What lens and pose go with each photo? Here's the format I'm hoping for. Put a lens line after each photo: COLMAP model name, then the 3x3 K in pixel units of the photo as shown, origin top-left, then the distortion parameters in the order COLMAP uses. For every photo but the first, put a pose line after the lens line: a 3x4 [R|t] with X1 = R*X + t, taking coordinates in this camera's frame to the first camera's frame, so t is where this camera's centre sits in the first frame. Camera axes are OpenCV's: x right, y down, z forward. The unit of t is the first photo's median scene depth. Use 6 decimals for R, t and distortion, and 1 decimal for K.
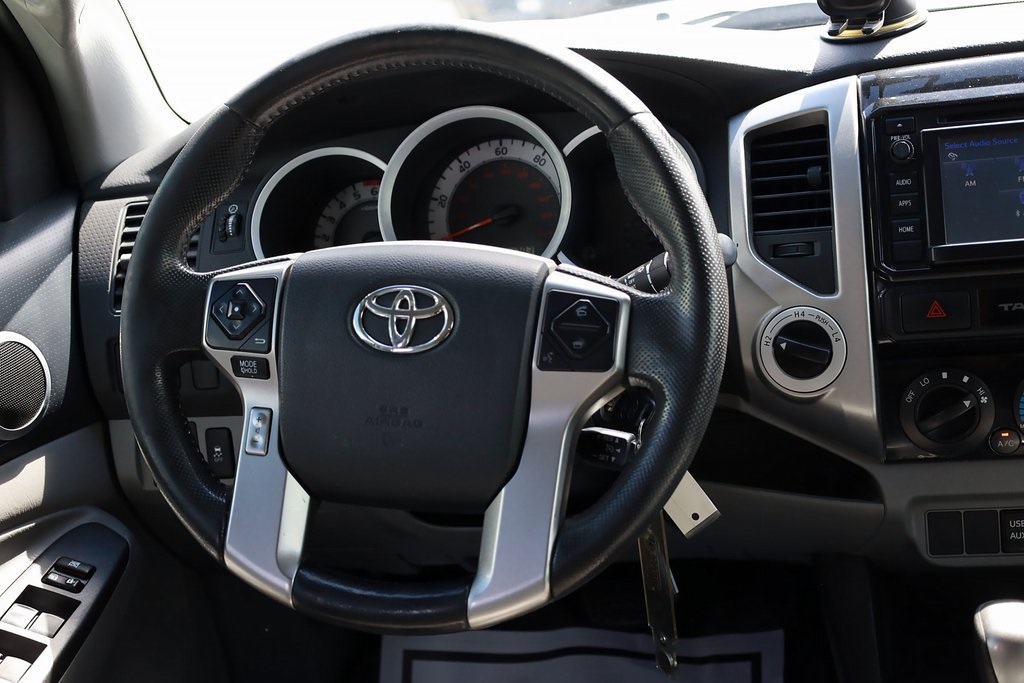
lens RADIAL K [[1546.0, 0, 512.0], [0, 1546.0, 341.5], [0, 0, 1]] dist [-0.032811, 0.116229]
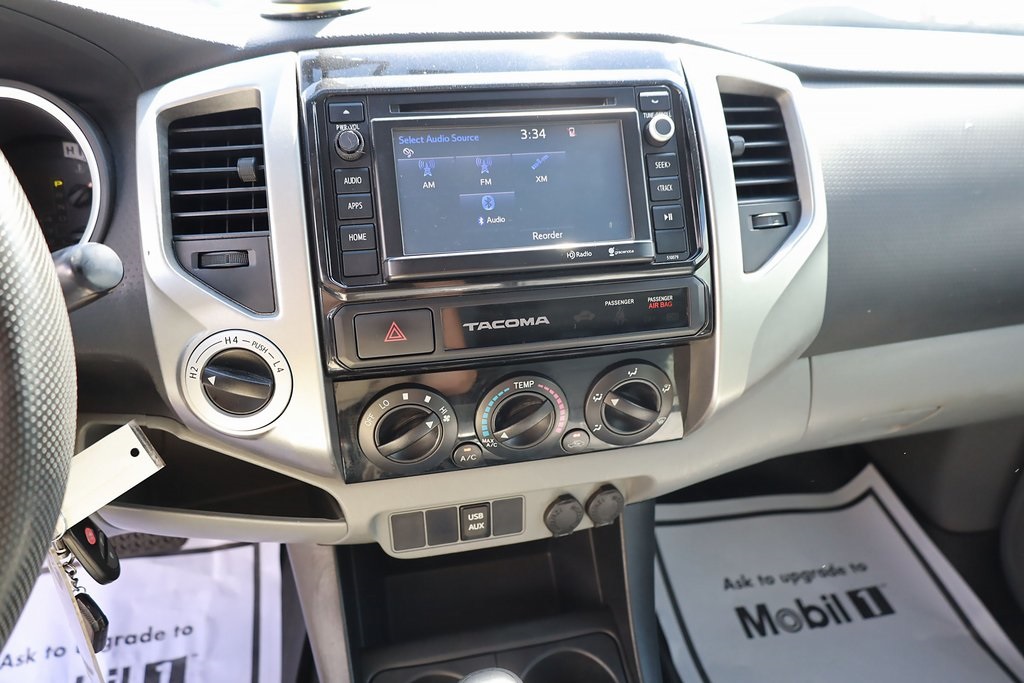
lens RADIAL K [[709.4, 0, 512.0], [0, 709.4, 341.5], [0, 0, 1]] dist [-0.003237, -0.000092]
pose [[0.905840, -0.057744, 0.419665, 0.162123], [0.010541, 0.993432, 0.113938, -0.058003], [-0.423488, -0.098786, 0.900499, 0.594662]]
